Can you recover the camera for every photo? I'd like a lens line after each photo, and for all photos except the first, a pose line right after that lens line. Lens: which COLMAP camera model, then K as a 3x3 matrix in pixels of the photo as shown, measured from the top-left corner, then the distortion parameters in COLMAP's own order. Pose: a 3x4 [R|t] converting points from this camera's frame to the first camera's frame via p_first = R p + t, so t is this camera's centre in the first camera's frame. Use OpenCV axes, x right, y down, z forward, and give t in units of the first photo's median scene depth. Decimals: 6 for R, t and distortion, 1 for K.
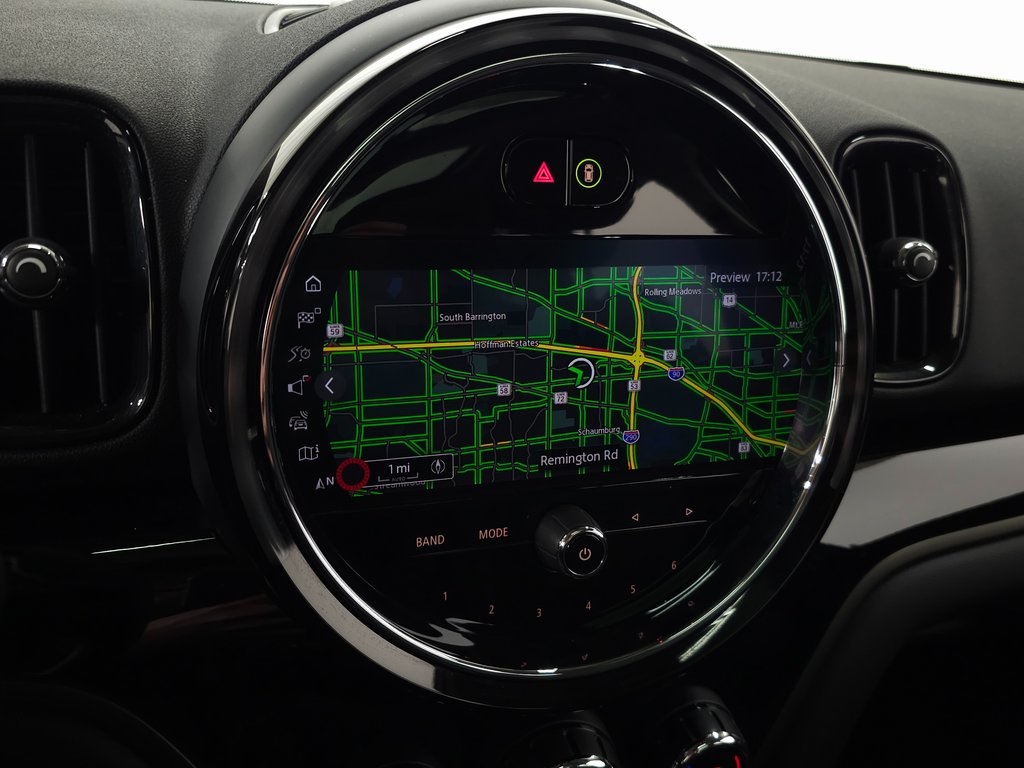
lens RADIAL K [[876.6, 0, 520.5], [0, 876.6, 389.3], [0, 0, 1]] dist [0.034050, -0.048269]
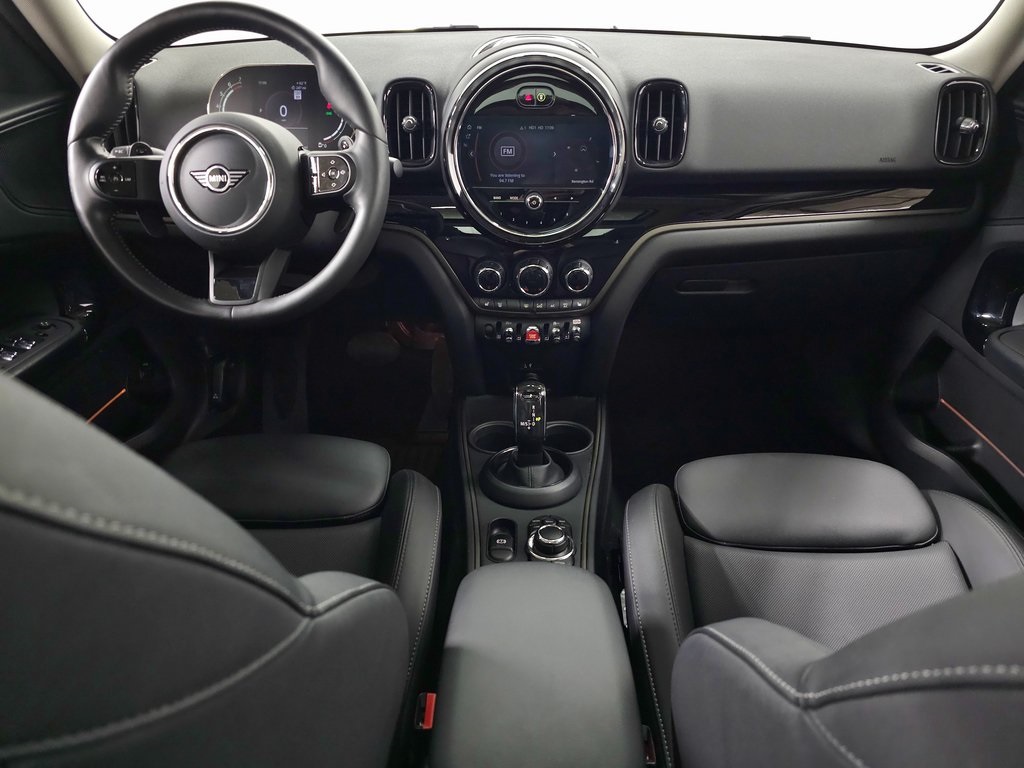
lens RADIAL K [[685.2, 0, 536.2], [0, 685.2, 394.4], [0, 0, 1]] dist [0.035912, -0.047815]
pose [[0.935892, 0.118872, -0.331625, 1.186445], [-0.066014, 0.983852, 0.166366, 0.516366], [0.346046, -0.133809, 0.928626, -1.912969]]
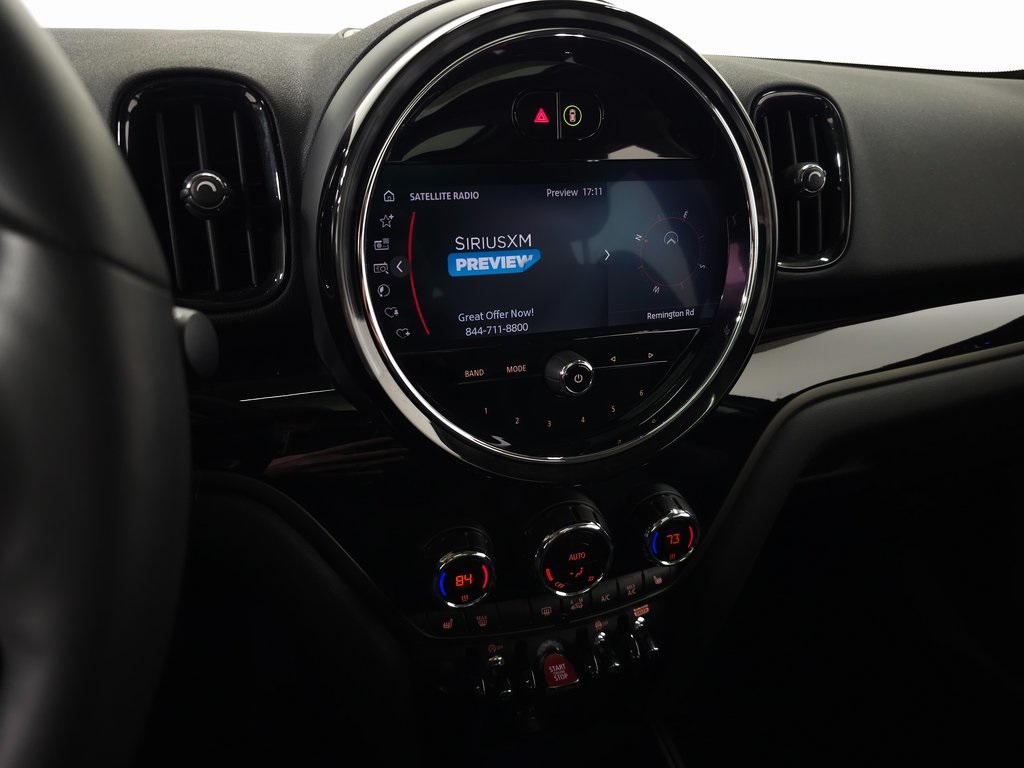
lens RADIAL K [[685.2, 0, 514.2], [0, 685.2, 382.5], [0, 0, 1]] dist [0.035912, -0.047815]
pose [[0.998558, -0.036447, -0.039423, 0.010223], [0.037889, 0.998616, 0.036464, 0.149414], [0.038040, -0.037905, 0.998557, -0.157803]]
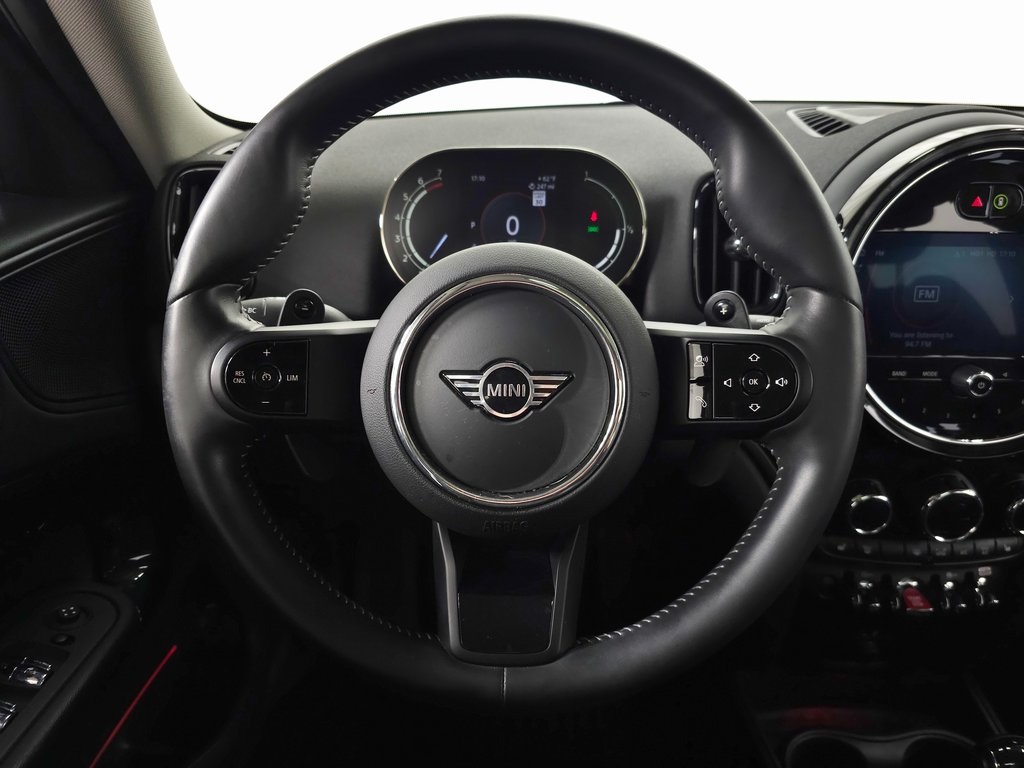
lens RADIAL K [[685.2, 0, 503.8], [0, 685.2, 372.3], [0, 0, 1]] dist [0.035912, -0.047815]
pose [[0.934228, 0.074627, -0.348783, -0.422047], [-0.065154, 0.997119, 0.038831, 0.168011], [0.350676, -0.013553, 0.936399, -0.940394]]
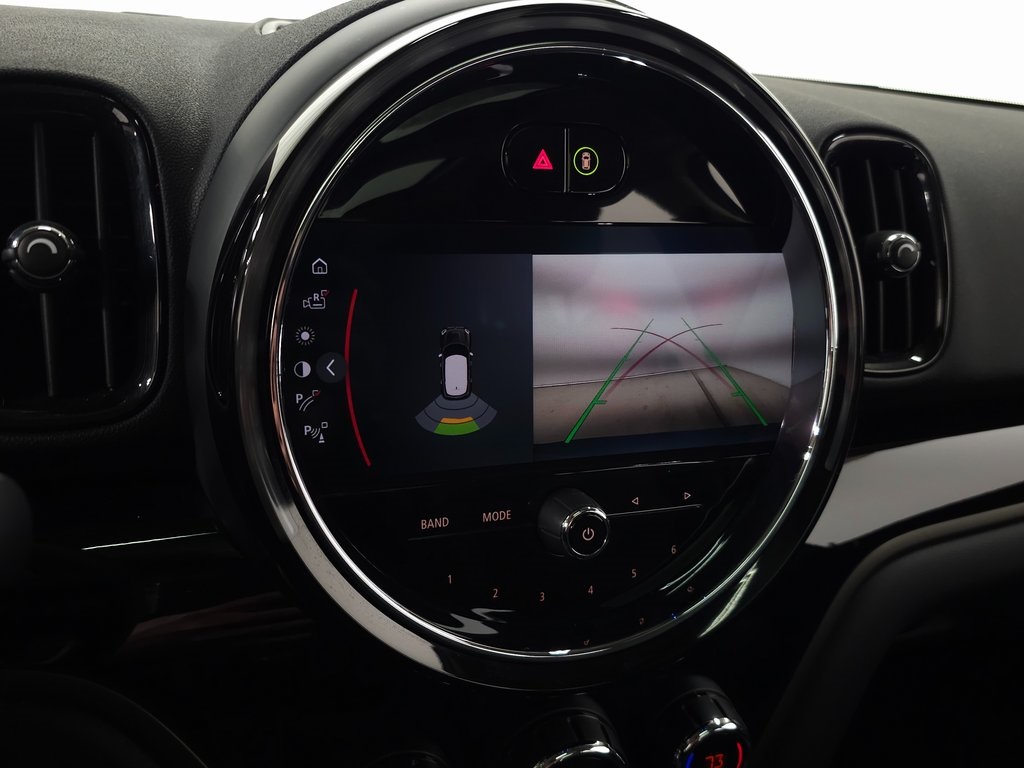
lens RADIAL K [[876.6, 0, 513.6], [0, 876.6, 387.6], [0, 0, 1]] dist [0.034050, -0.048269]
pose [[0.999667, -0.011725, 0.022983, -0.033706], [0.012667, 0.999067, -0.041296, 0.060082], [-0.022477, 0.041573, 0.998883, -0.013616]]
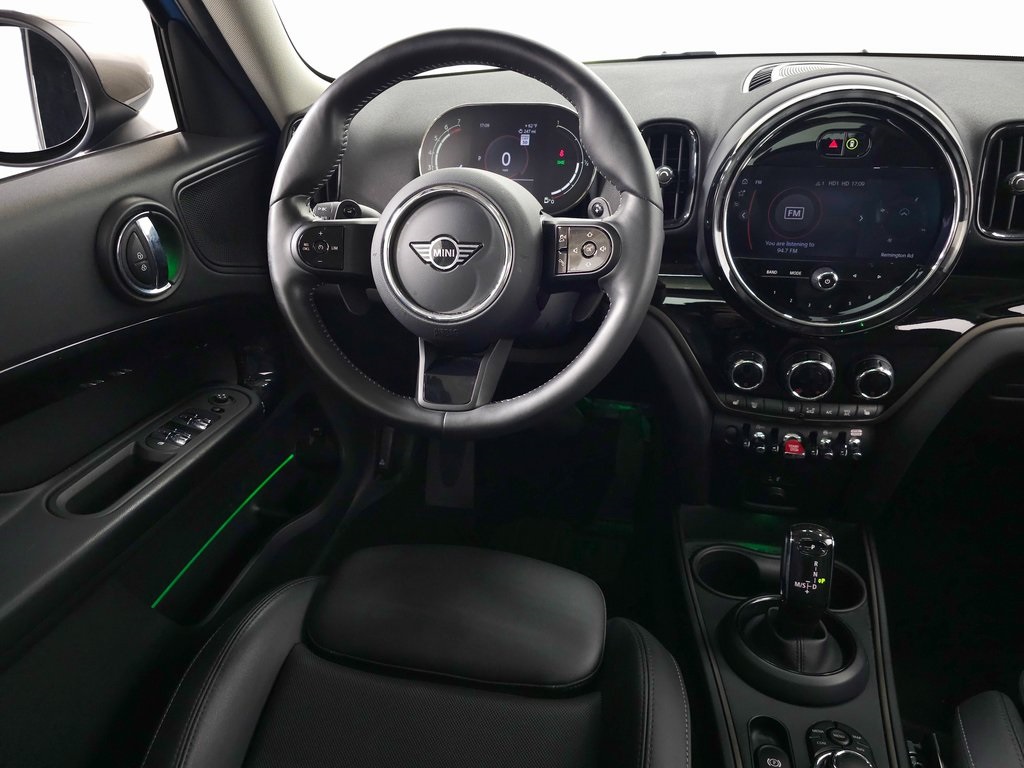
lens RADIAL K [[685.2, 0, 521.4], [0, 685.2, 376.9], [0, 0, 1]] dist [0.035912, -0.047815]
pose [[0.847809, 0.163215, -0.504561, 0.413348], [-0.108150, 0.984677, 0.136799, 0.296156], [0.519157, -0.061411, 0.852470, -1.454330]]
